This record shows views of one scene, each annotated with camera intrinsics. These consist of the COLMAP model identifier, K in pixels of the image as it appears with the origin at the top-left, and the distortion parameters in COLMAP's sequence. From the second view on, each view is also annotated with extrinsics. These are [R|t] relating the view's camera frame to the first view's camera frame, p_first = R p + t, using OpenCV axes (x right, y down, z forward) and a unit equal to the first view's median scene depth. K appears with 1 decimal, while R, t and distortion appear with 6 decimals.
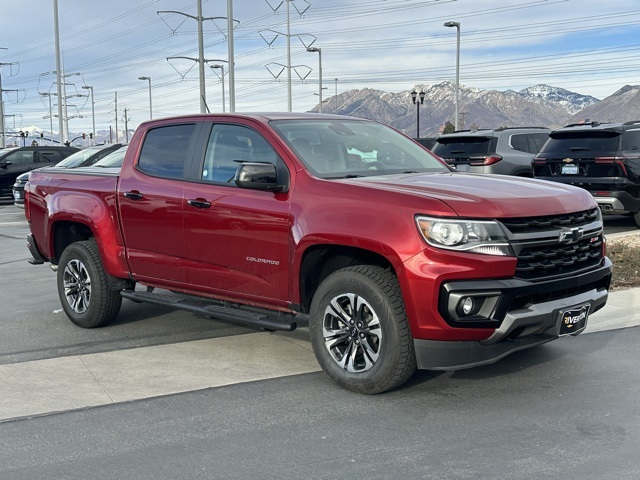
lens RADIAL K [[810.6, 0, 320.0], [0, 810.6, 240.0], [0, 0, 1]] dist [0.133603, -0.004467]
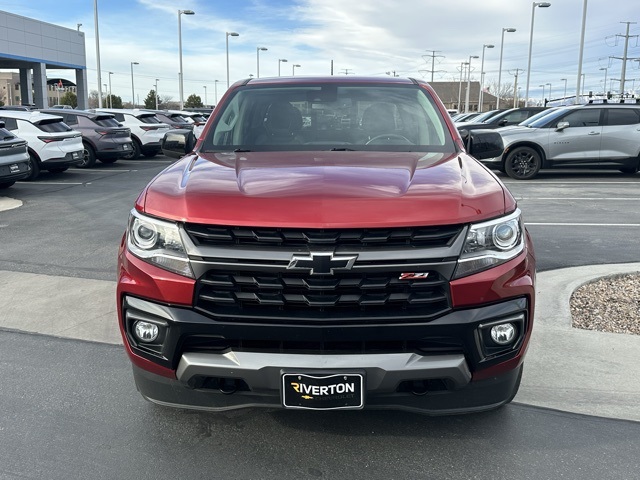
lens RADIAL K [[636.6, 0, 322.8], [0, 636.6, 233.7], [0, 0, 1]] dist [0.178815, -0.361570]
pose [[0.693487, 0.145354, -0.705654, 0.641384], [-0.087166, 0.989170, 0.118091, -0.085893], [0.715177, -0.020386, 0.698646, 0.630958]]
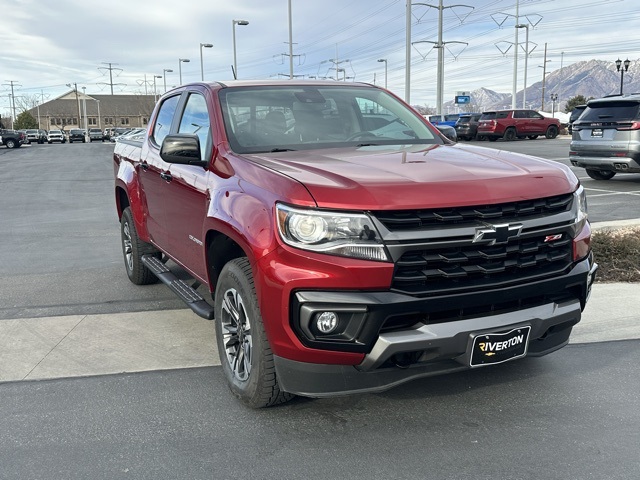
lens RADIAL K [[636.6, 0, 322.8], [0, 636.6, 233.7], [0, 0, 1]] dist [0.178815, -0.361570]
pose [[0.944200, 0.046636, -0.326055, 0.337100], [-0.024339, 0.997098, 0.072134, -0.042889], [0.328473, -0.060173, 0.942595, 0.387778]]
